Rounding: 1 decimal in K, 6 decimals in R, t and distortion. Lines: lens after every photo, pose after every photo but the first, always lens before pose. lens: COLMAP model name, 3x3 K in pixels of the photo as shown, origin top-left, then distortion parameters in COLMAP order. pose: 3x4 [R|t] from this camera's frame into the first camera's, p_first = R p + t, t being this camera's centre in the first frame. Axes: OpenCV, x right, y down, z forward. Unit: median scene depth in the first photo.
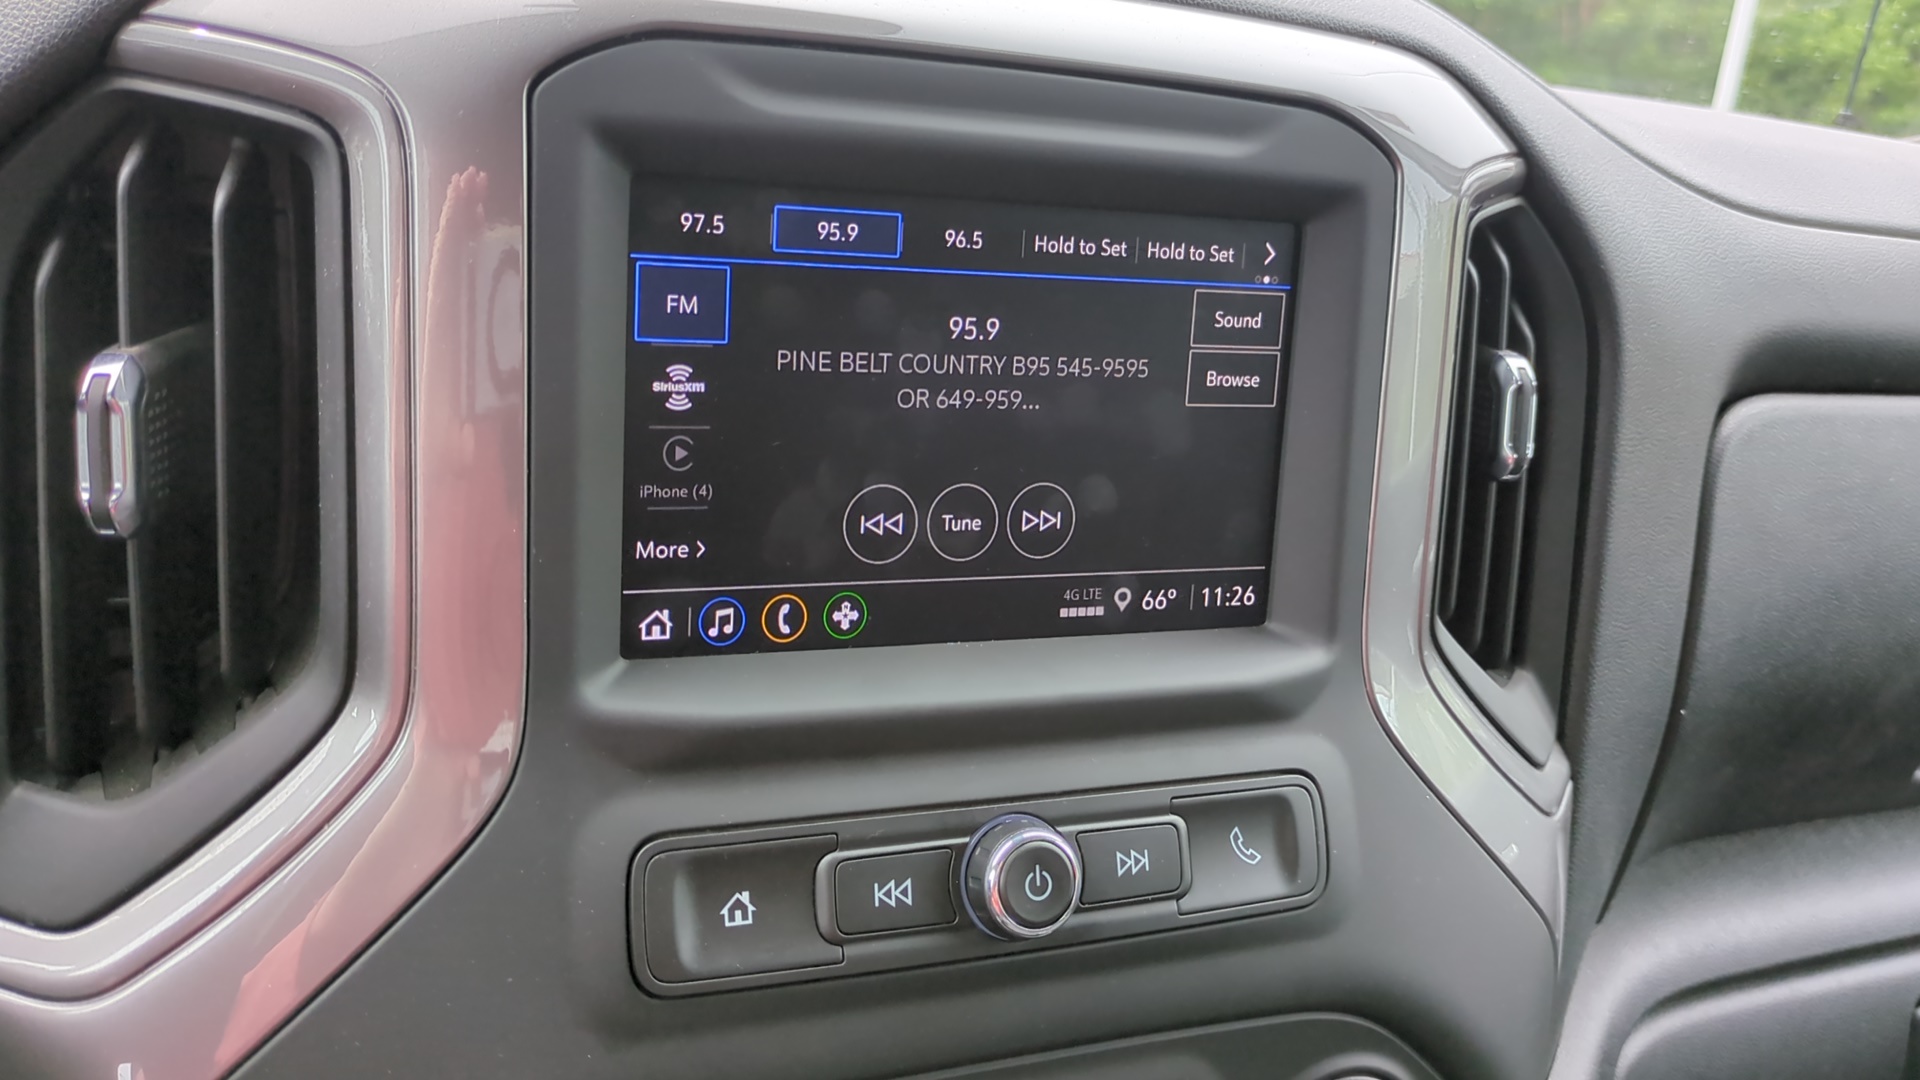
lens RADIAL K [[1634.7, 0, 970.8], [0, 1634.7, 521.6], [0, 0, 1]] dist [0.042706, -0.069104]
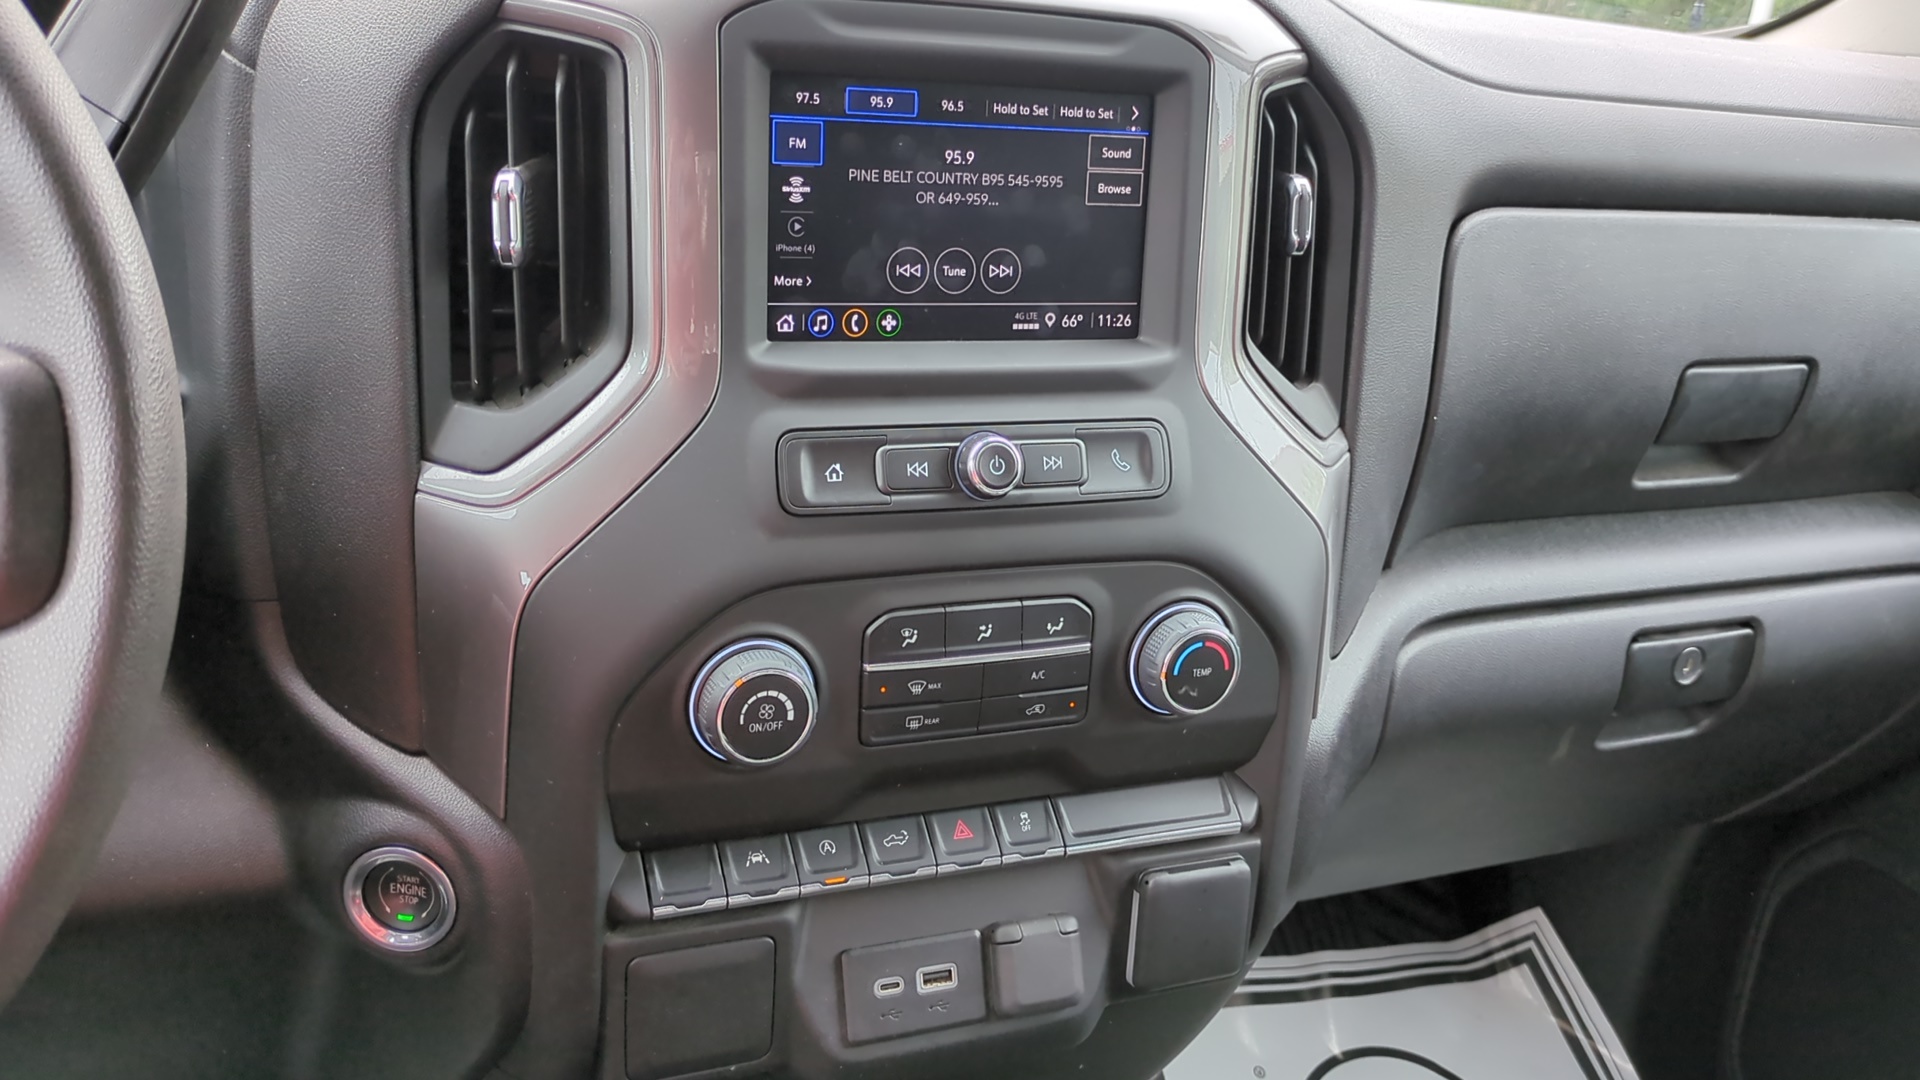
lens RADIAL K [[1634.7, 0, 965.8], [0, 1634.7, 519.6], [0, 0, 1]] dist [0.042706, -0.069104]
pose [[0.999665, -0.009754, -0.023985, 0.047378], [0.011164, 0.998174, 0.059357, 0.167170], [0.023362, -0.059605, 0.997949, -0.784210]]
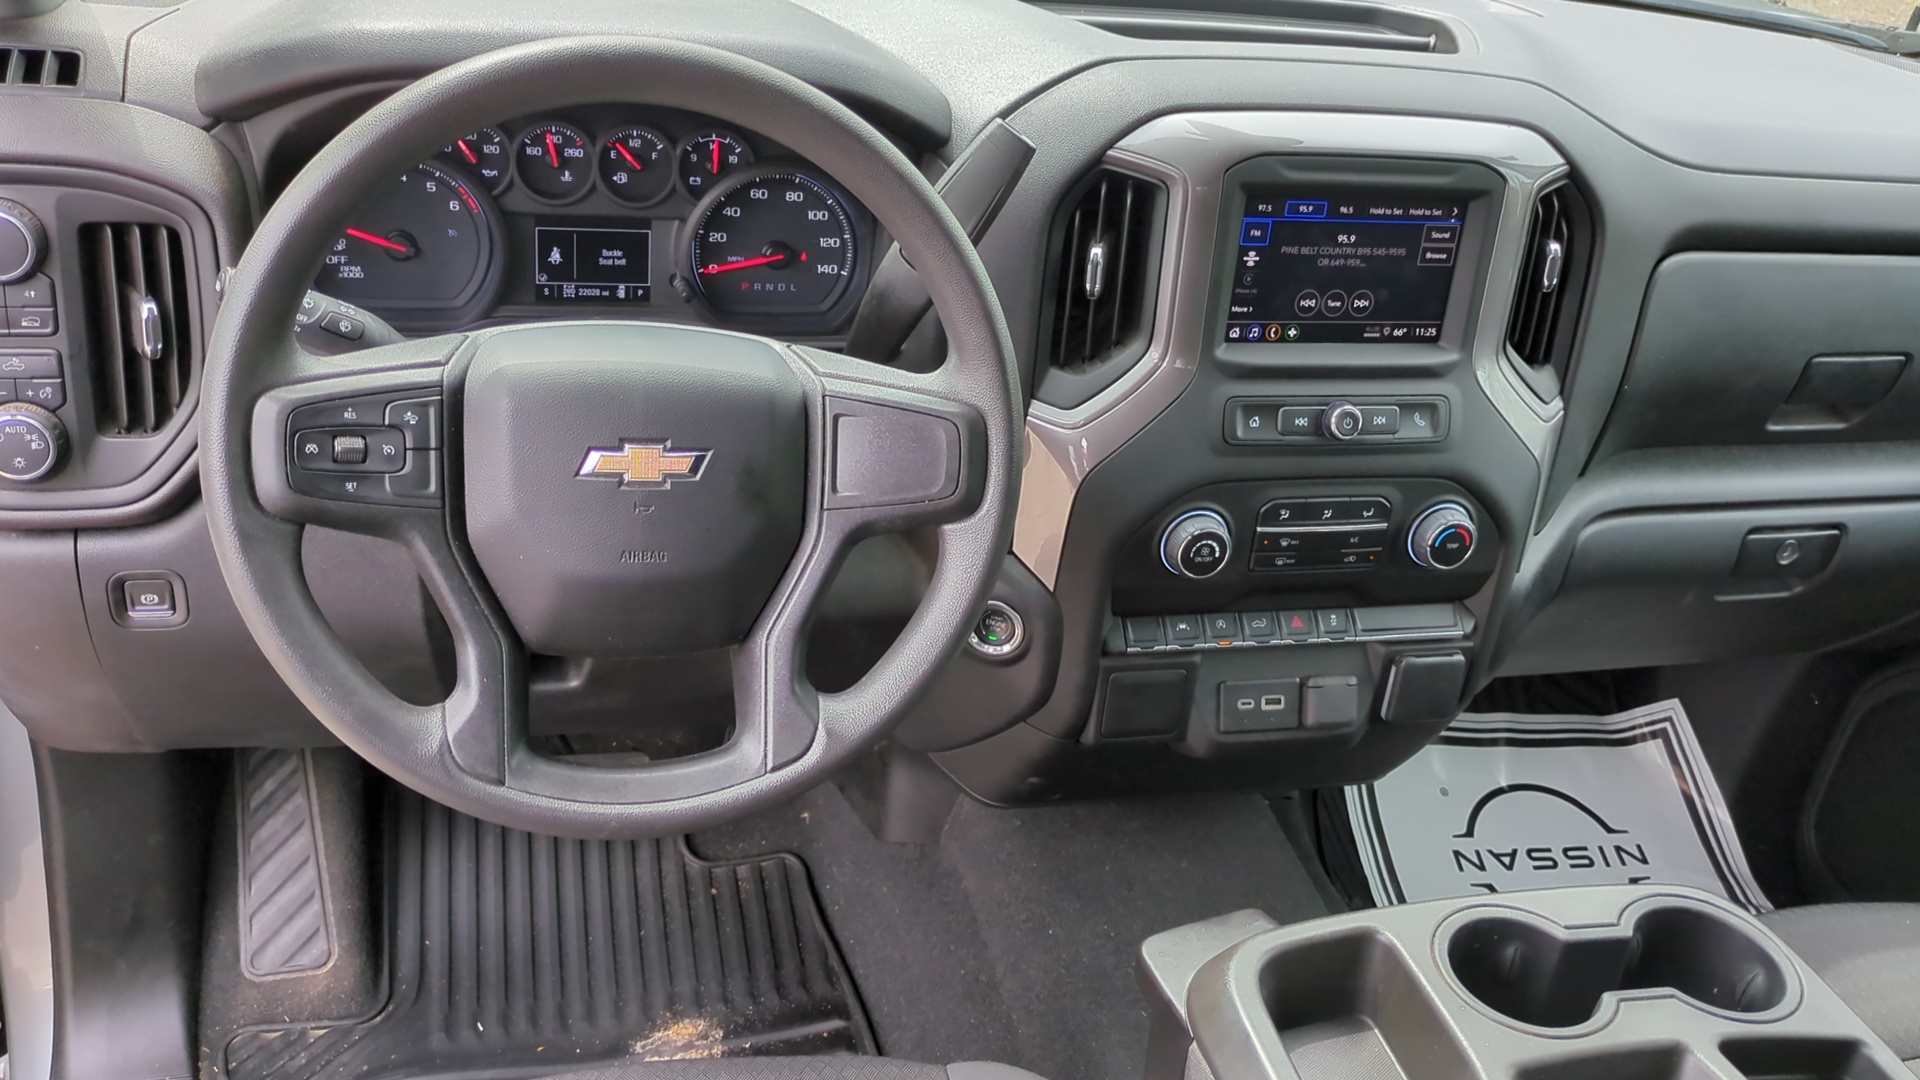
lens RADIAL K [[1634.7, 0, 960.9], [0, 1634.7, 523.3], [0, 0, 1]] dist [0.042706, -0.069104]
pose [[0.985342, 0.091827, -0.143766, -0.214325], [-0.056610, 0.971014, 0.232221, -0.271340], [0.160923, -0.220679, 0.961980, -2.117086]]
